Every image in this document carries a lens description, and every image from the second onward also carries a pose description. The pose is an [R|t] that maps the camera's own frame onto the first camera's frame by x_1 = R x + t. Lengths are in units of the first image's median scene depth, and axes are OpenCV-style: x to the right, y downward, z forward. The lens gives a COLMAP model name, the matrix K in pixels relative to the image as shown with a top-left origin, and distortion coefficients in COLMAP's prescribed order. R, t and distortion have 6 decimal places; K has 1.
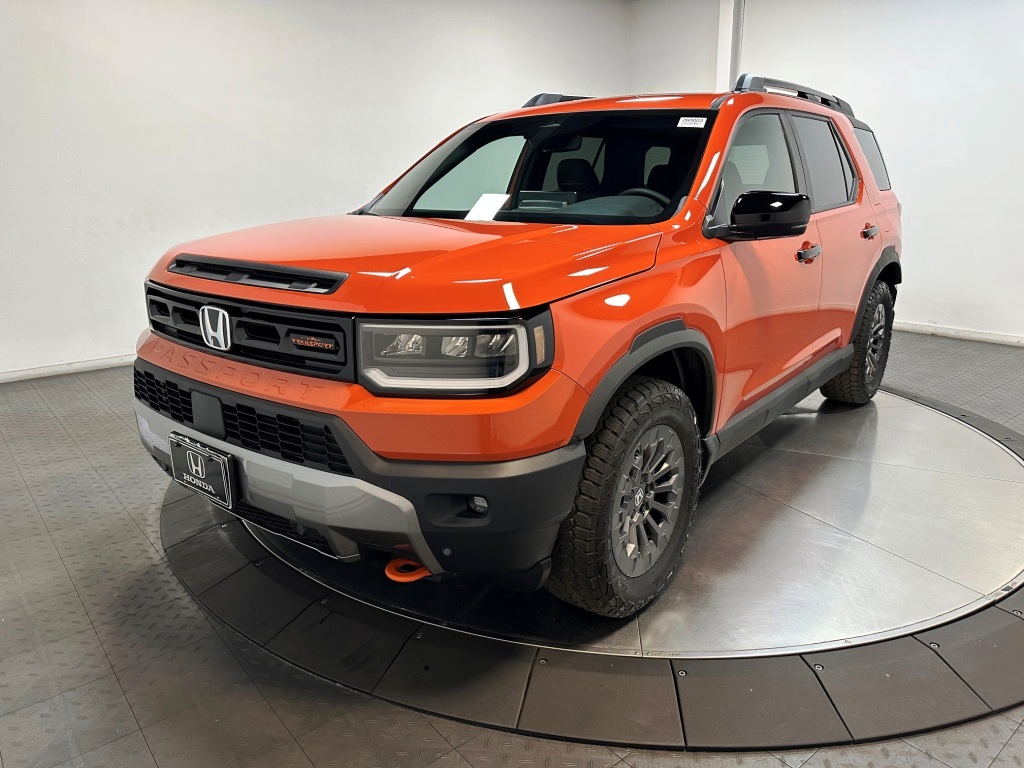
lens RADIAL K [[729.6, 0, 518.2], [0, 729.6, 372.7], [0, 0, 1]] dist [0.107778, -0.188289]
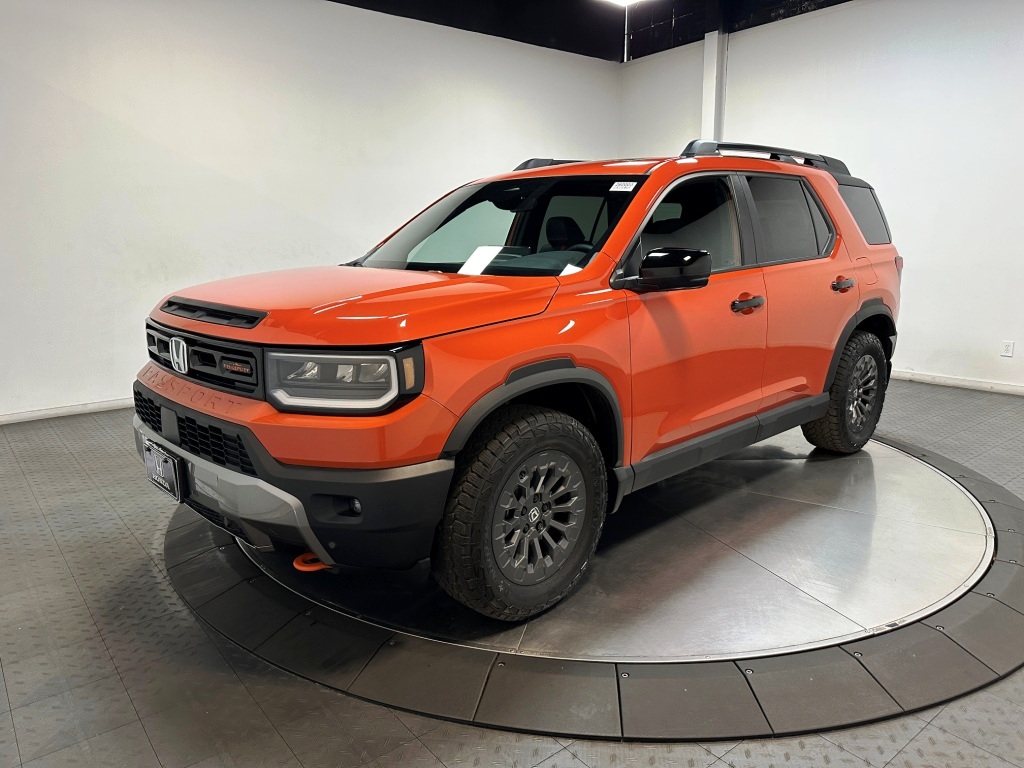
lens RADIAL K [[729.6, 0, 518.2], [0, 729.6, 372.7], [0, 0, 1]] dist [0.107778, -0.188289]
pose [[0.990252, 0.026380, -0.136767, 0.286190], [-0.035181, 0.997435, -0.062343, 0.022804], [0.134771, 0.066547, 0.988640, -0.130048]]
